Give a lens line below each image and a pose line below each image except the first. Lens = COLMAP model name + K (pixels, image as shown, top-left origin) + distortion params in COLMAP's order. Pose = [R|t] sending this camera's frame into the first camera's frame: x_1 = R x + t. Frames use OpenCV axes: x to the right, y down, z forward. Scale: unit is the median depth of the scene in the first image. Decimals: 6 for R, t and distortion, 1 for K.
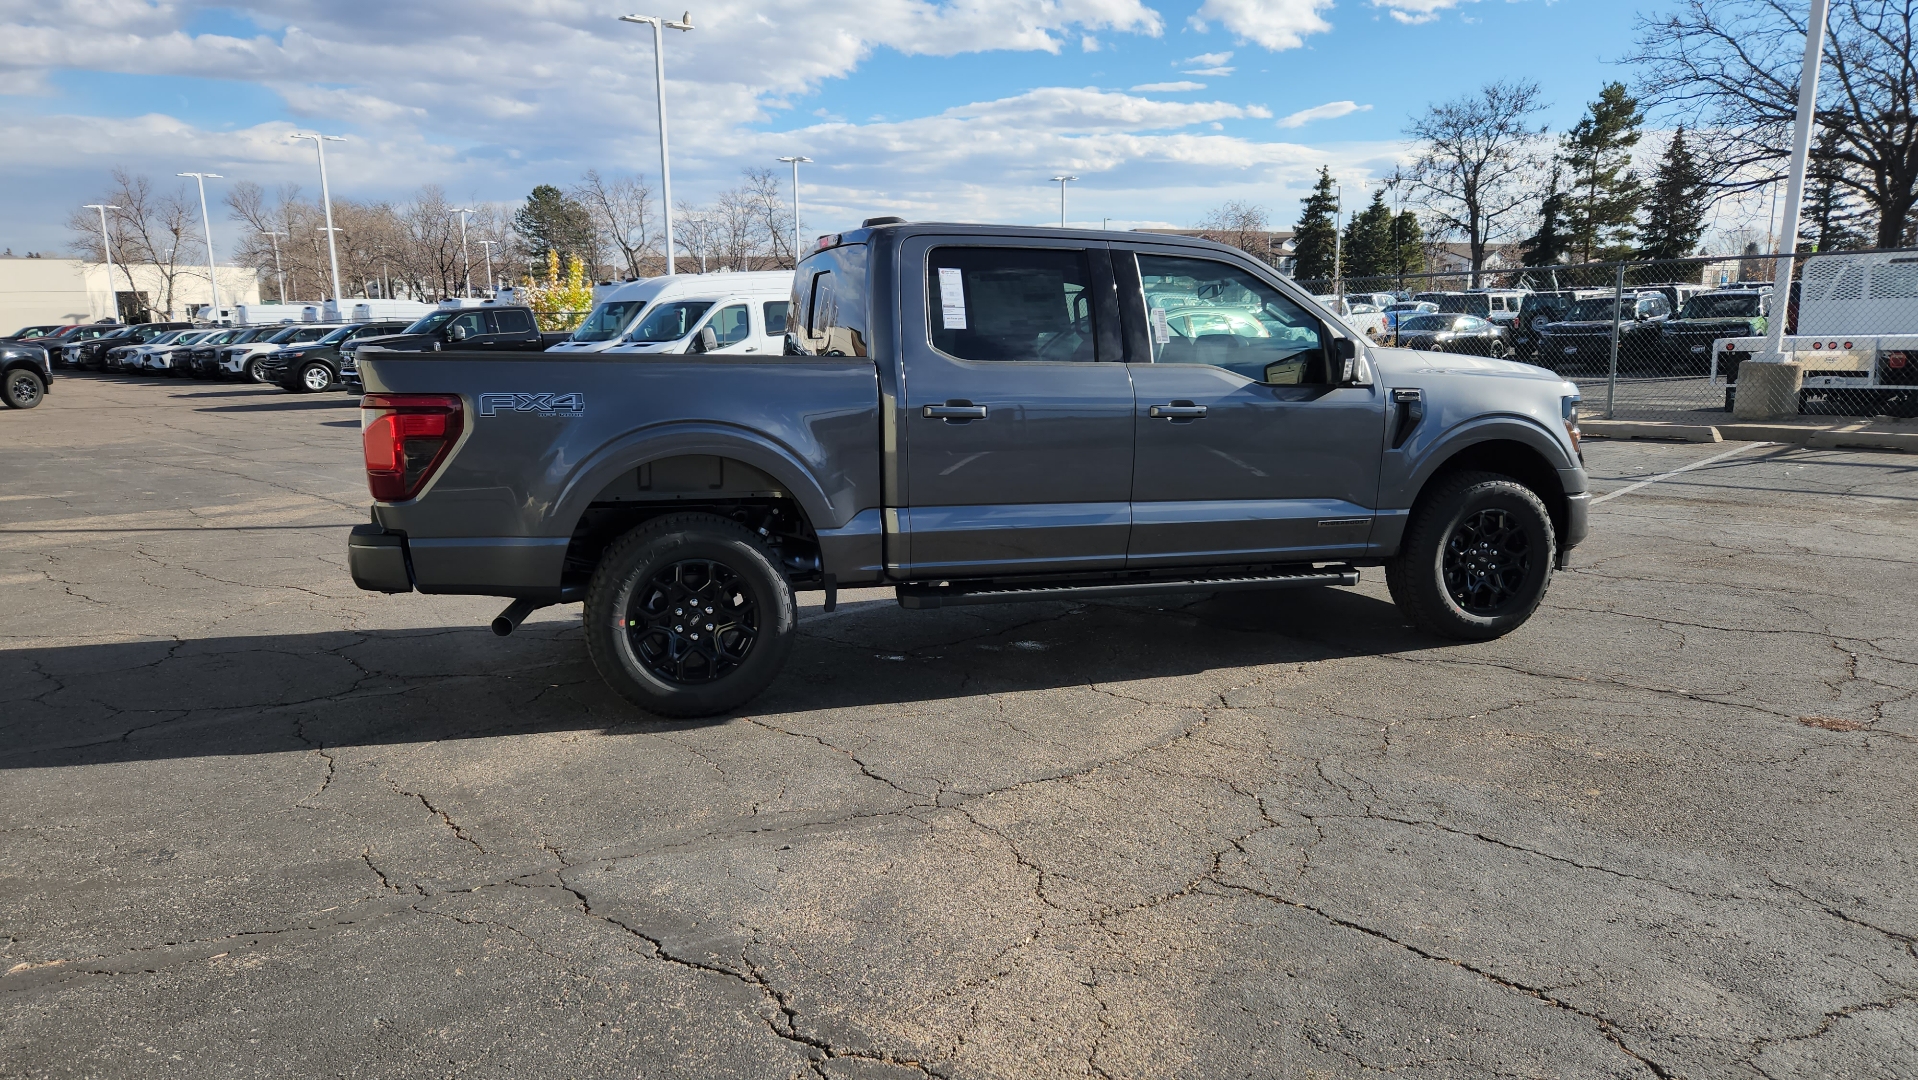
lens RADIAL K [[1279.0, 0, 924.8], [0, 1279.0, 535.8], [0, 0, 1]] dist [0.068728, -0.062095]
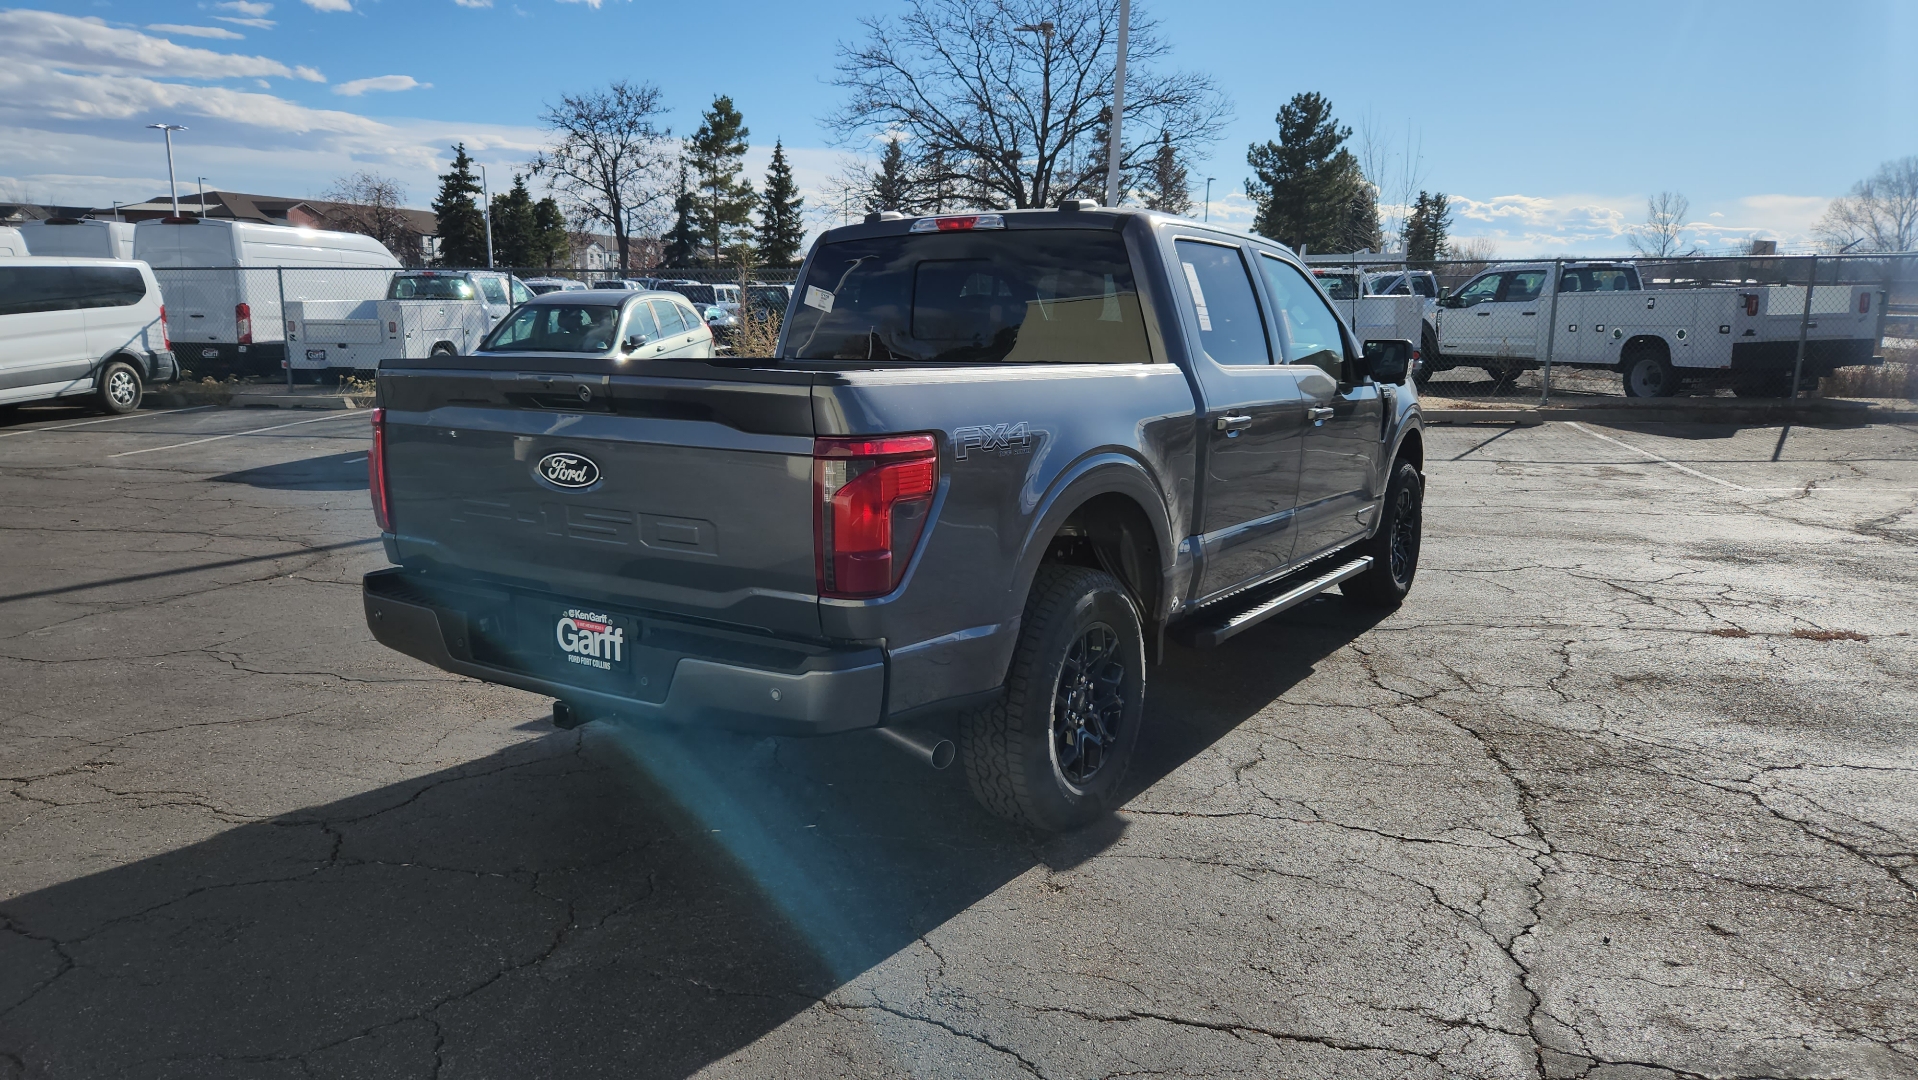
lens RADIAL K [[1285.2, 0, 918.7], [0, 1285.2, 536.9], [0, 0, 1]] dist [0.067129, -0.060245]
pose [[0.786963, -0.092972, 0.609955, -0.673647], [0.085206, 0.995486, 0.041804, -0.070340], [-0.611089, 0.019074, 0.791332, 0.395687]]
